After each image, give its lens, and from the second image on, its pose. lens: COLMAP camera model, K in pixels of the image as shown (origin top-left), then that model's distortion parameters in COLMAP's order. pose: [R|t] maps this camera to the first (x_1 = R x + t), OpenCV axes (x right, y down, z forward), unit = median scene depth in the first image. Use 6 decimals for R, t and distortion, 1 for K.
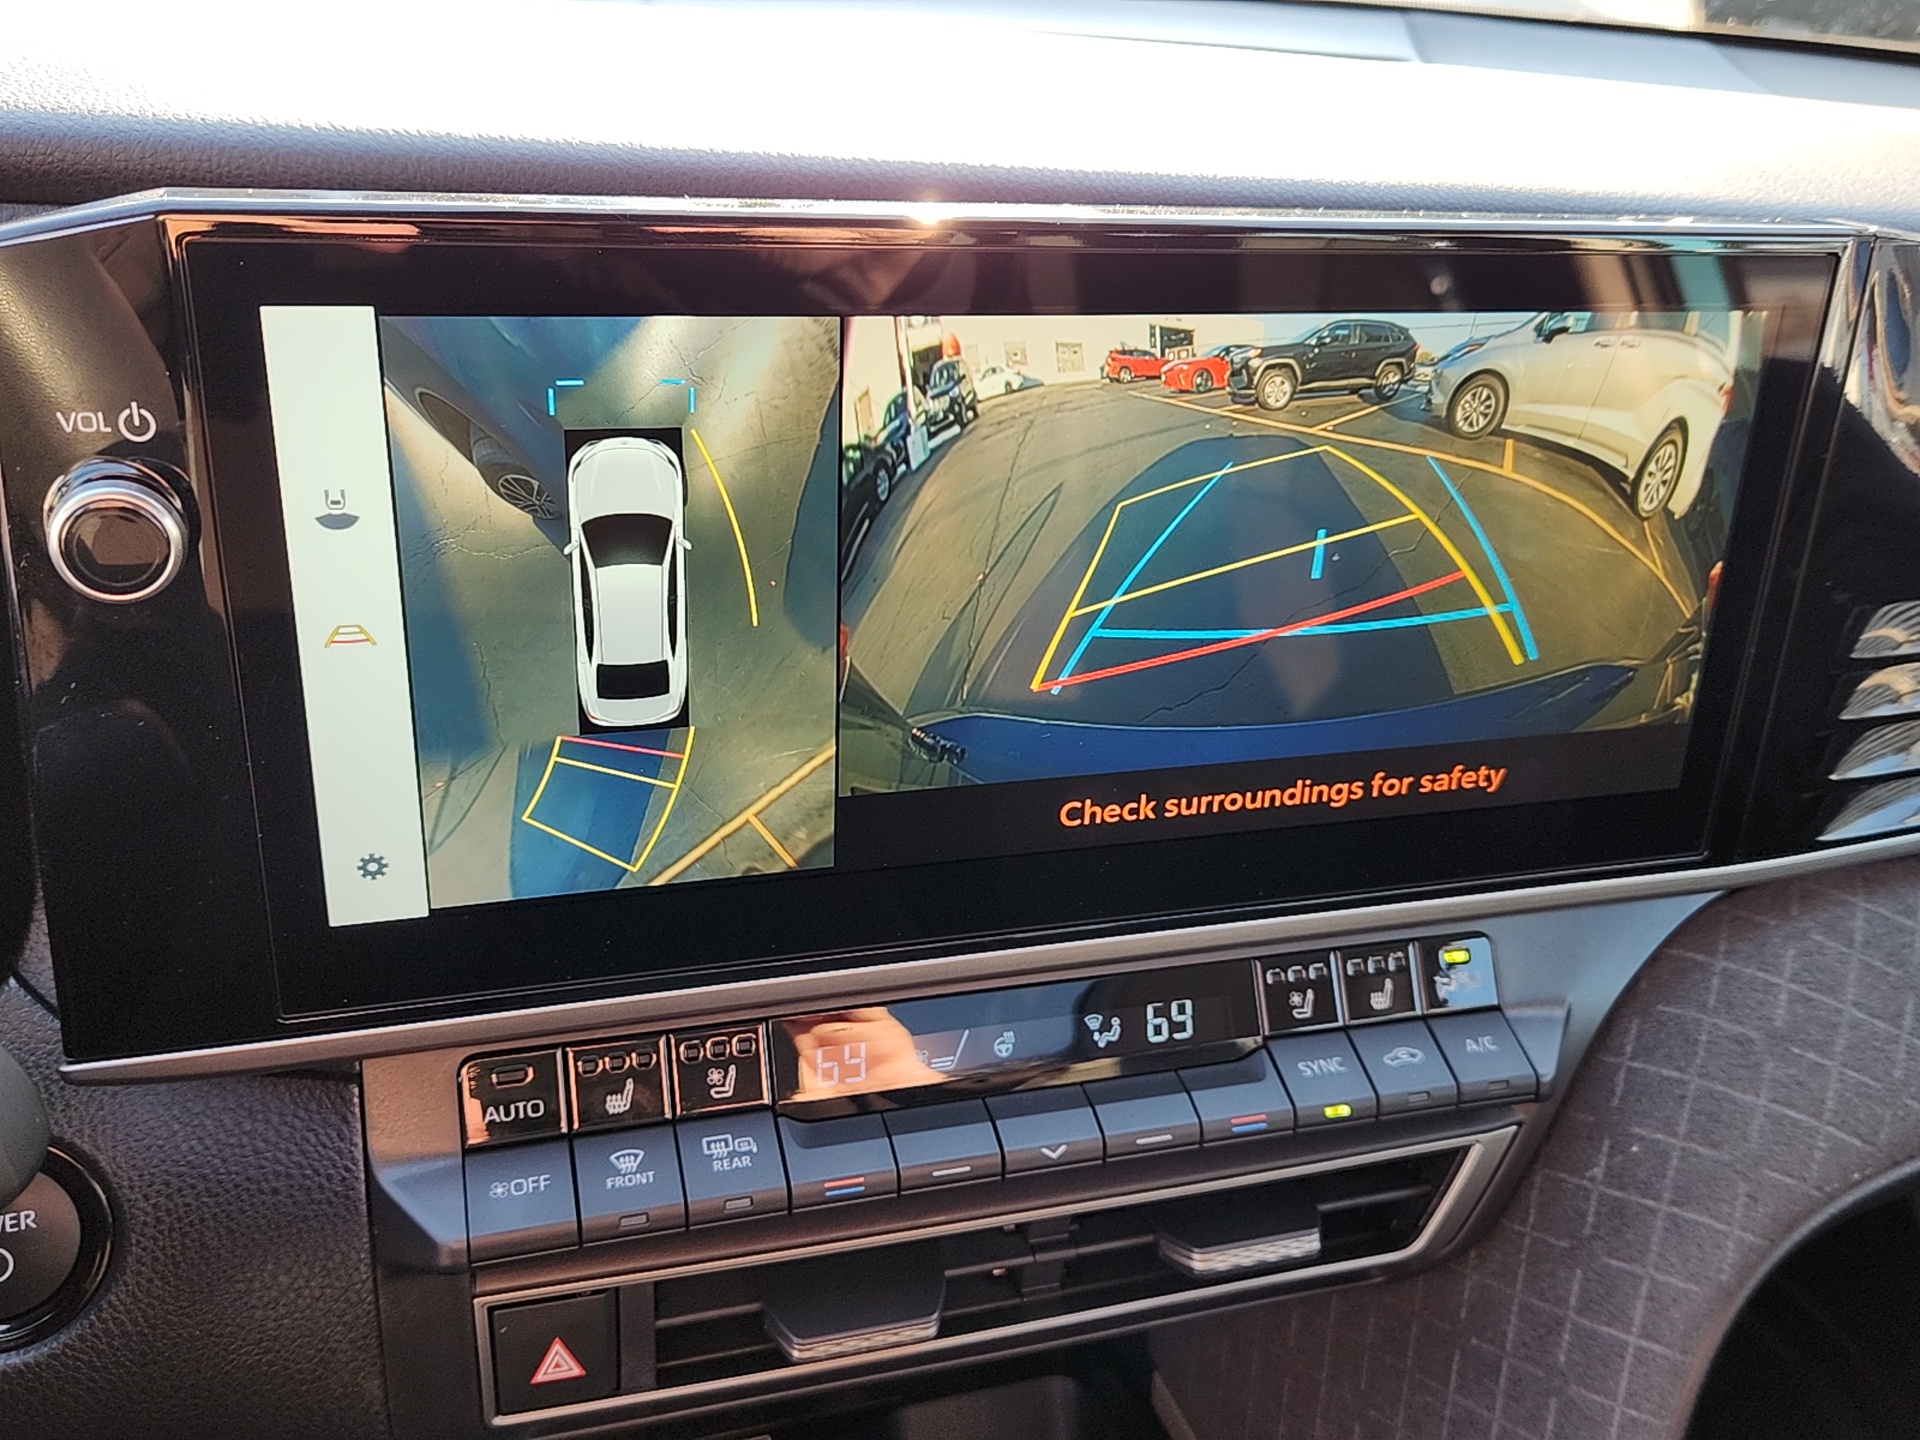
lens RADIAL K [[1700.3, 0, 969.6], [0, 1700.3, 732.4], [0, 0, 1]] dist [0.061693, -0.117648]
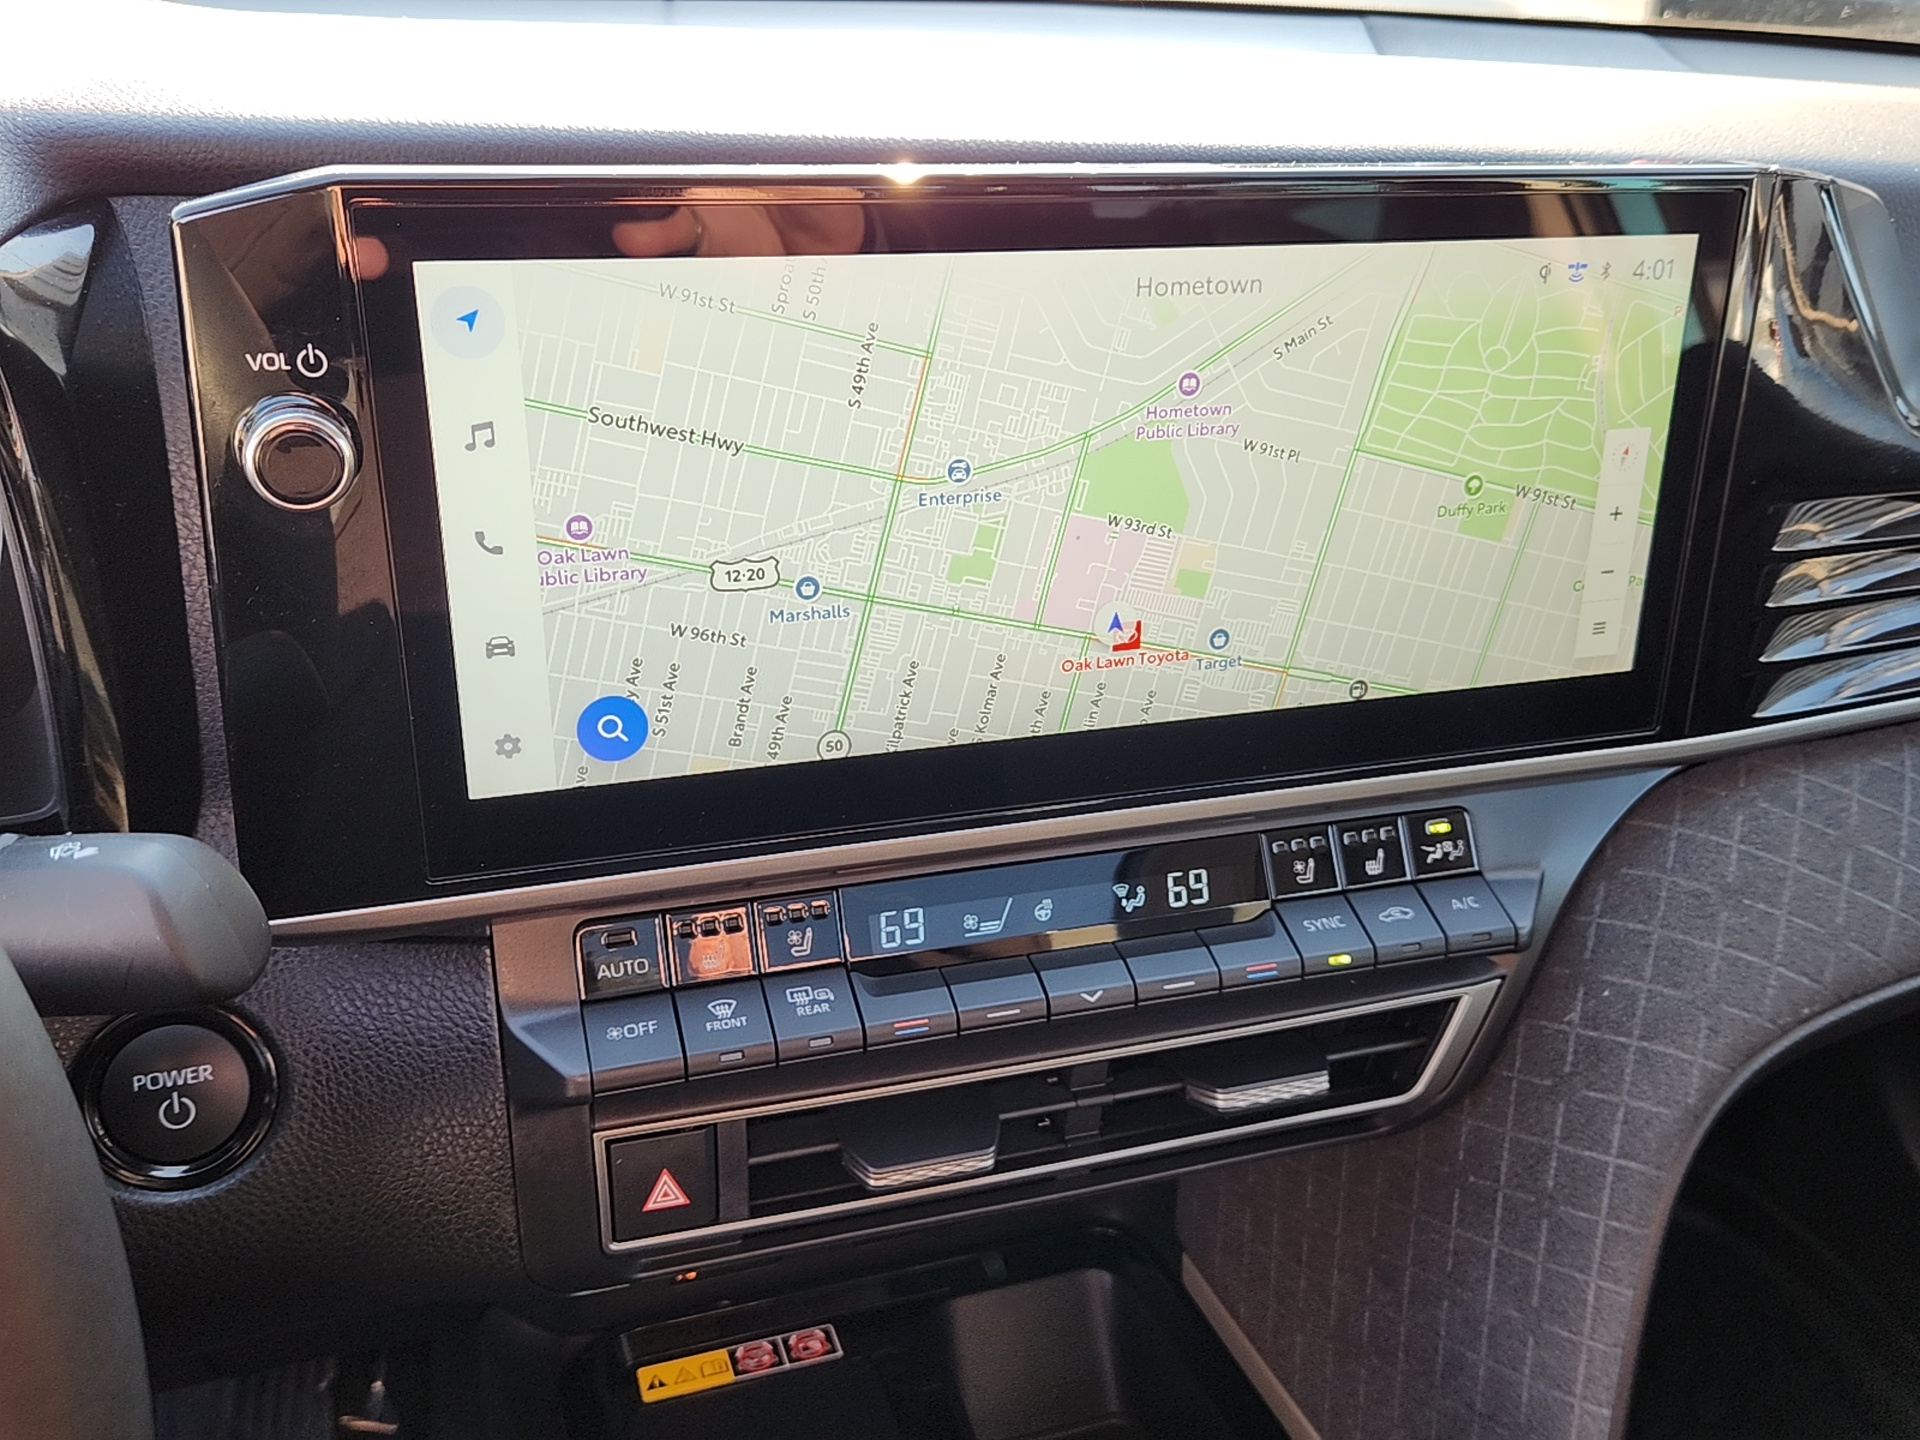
lens RADIAL K [[1687.2, 0, 960.0], [0, 1687.2, 720.0], [0, 0, 1]] dist [0.072369, -0.128977]
pose [[0.999365, -0.035589, -0.001859, -0.028049], [0.035529, 0.999036, -0.025766, 0.081046], [0.002774, 0.025683, 0.999666, -0.126116]]
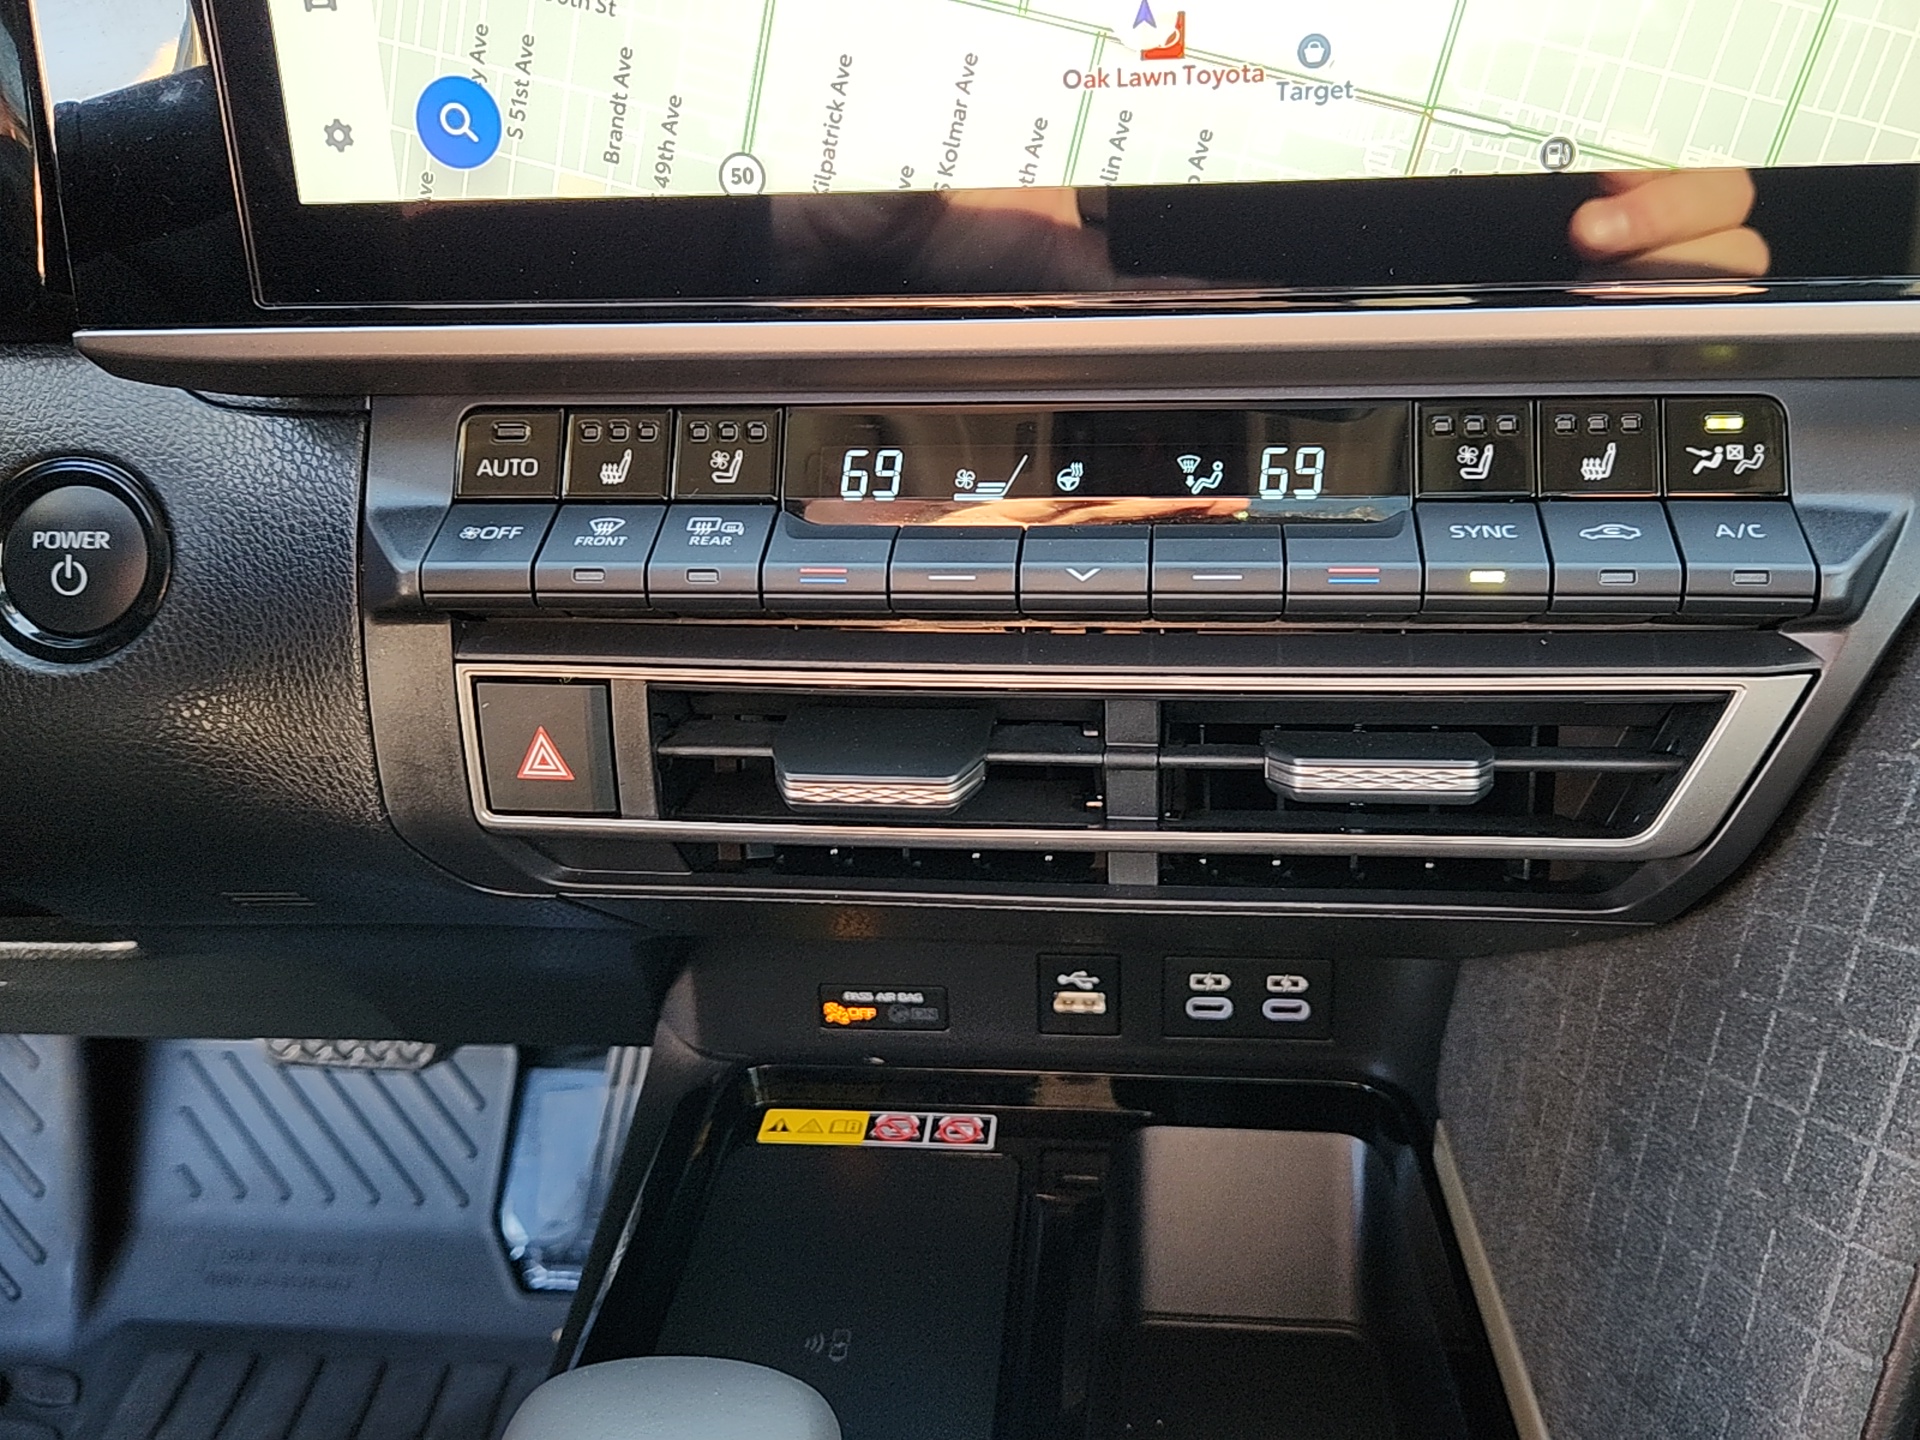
lens RADIAL K [[1687.2, 0, 960.0], [0, 1687.2, 720.0], [0, 0, 1]] dist [0.072369, -0.128977]
pose [[0.910908, 0.074503, -0.405827, 0.304659], [-0.090119, 0.995740, -0.019477, 0.312585], [0.402647, 0.054315, 0.913742, 0.227817]]
